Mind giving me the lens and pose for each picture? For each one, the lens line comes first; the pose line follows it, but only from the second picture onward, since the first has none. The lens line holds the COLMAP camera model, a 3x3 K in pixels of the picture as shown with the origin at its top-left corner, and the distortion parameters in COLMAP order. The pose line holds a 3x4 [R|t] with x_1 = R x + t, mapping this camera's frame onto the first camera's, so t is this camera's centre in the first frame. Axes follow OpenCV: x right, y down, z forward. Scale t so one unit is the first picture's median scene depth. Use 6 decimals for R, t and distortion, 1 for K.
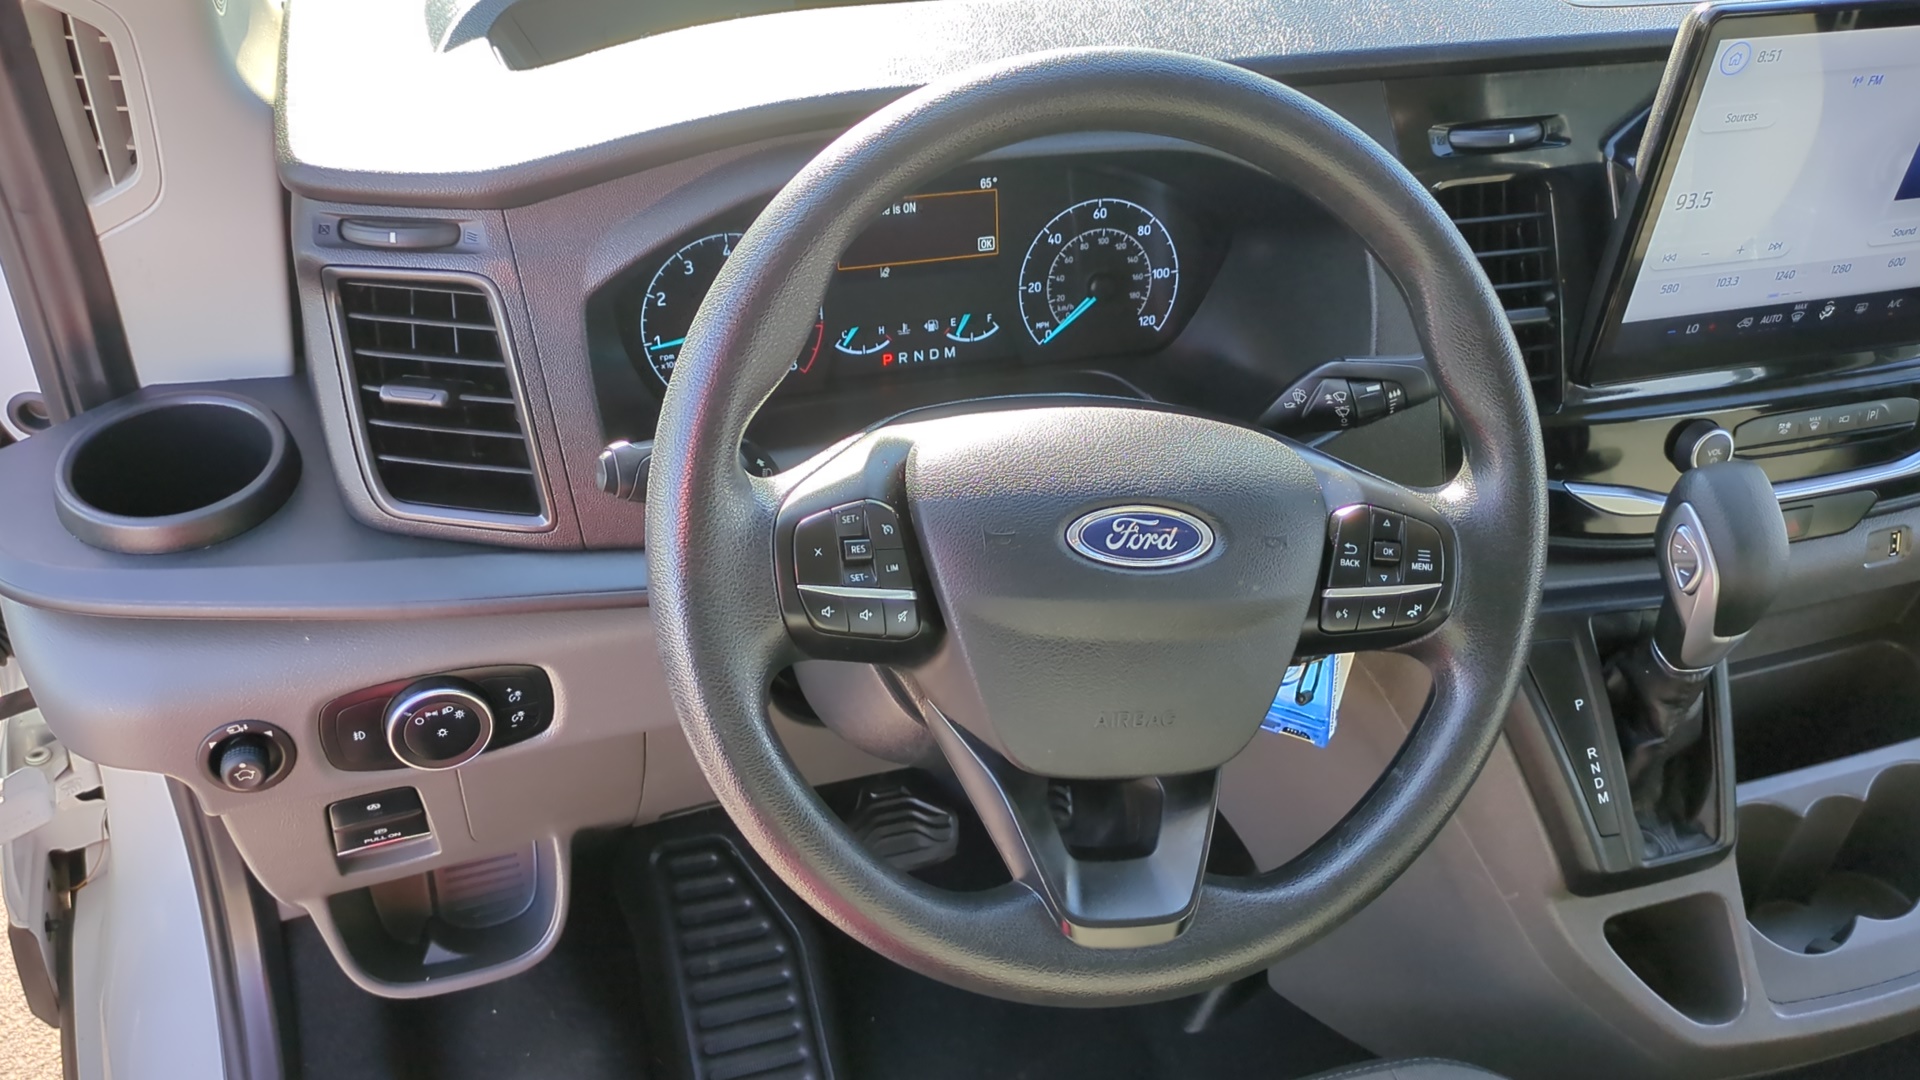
lens RADIAL K [[1633.7, 0, 954.2], [0, 1633.7, 538.9], [0, 0, 1]] dist [0.079504, -0.098271]
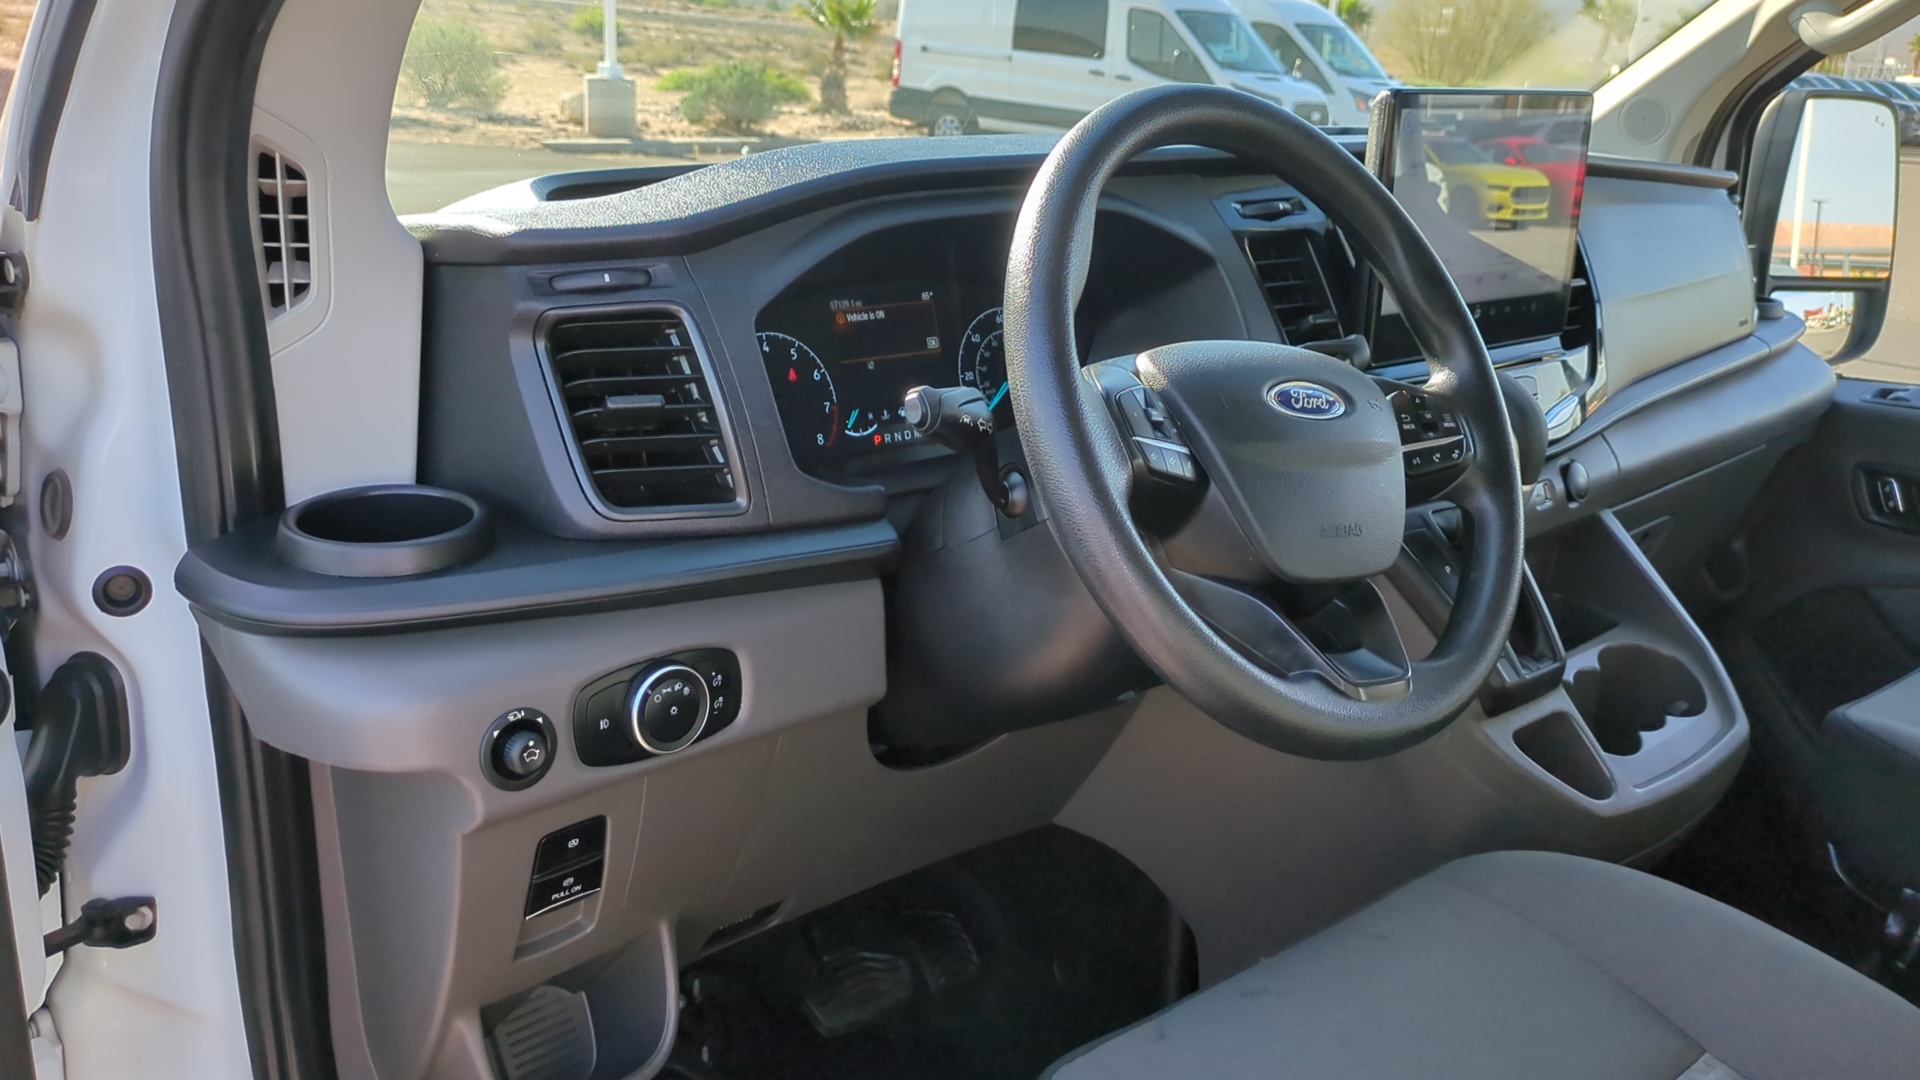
lens RADIAL K [[1633.7, 0, 974.2], [0, 1633.7, 512.3], [0, 0, 1]] dist [0.079504, -0.098271]
pose [[0.909582, -0.143613, 0.389918, -0.471693], [0.272060, 0.915105, -0.297601, 0.332774], [-0.314076, 0.376773, 0.871434, -0.075235]]
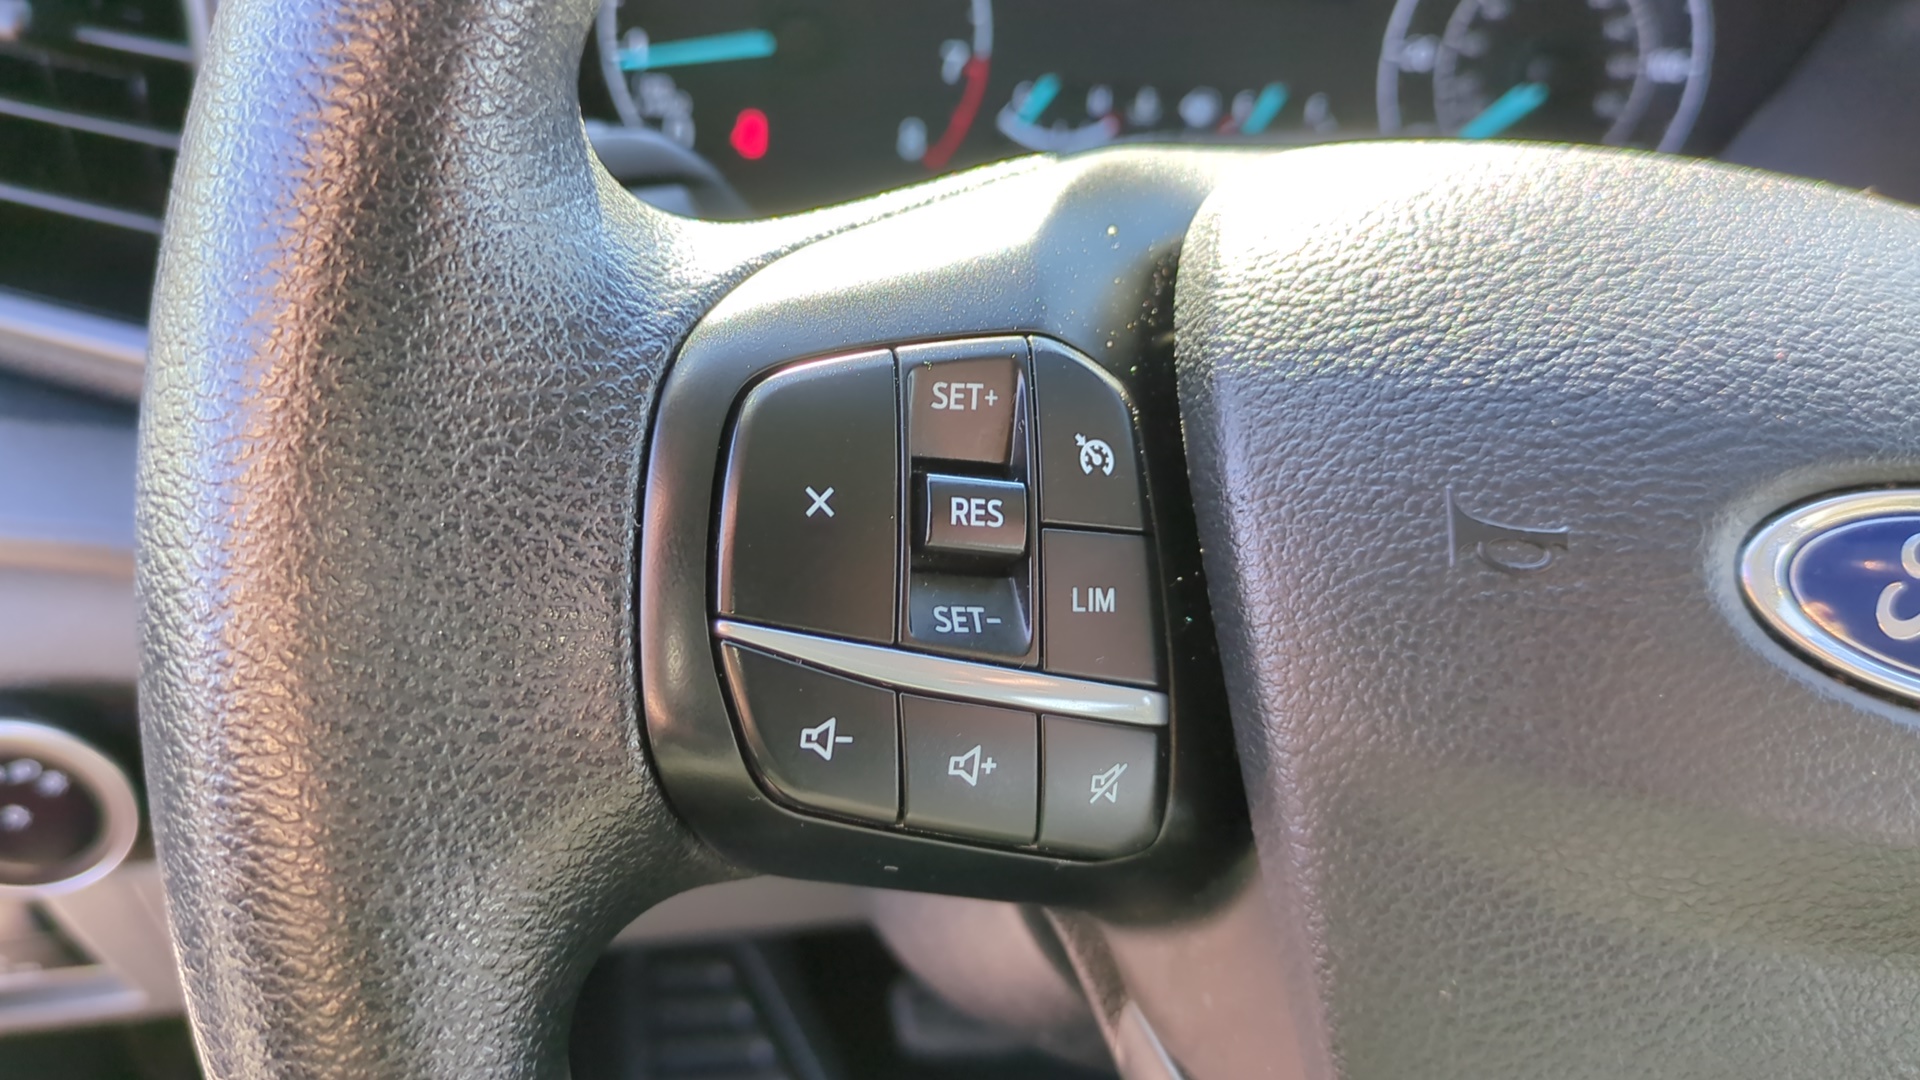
lens RADIAL K [[1633.7, 0, 971.0], [0, 1633.7, 540.0], [0, 0, 1]] dist [0.079504, -0.098271]
pose [[0.988870, 0.129543, -0.073171, -0.027654], [-0.129921, 0.991524, -0.000423, 0.007569], [0.072496, 0.009925, 0.997319, 0.510974]]
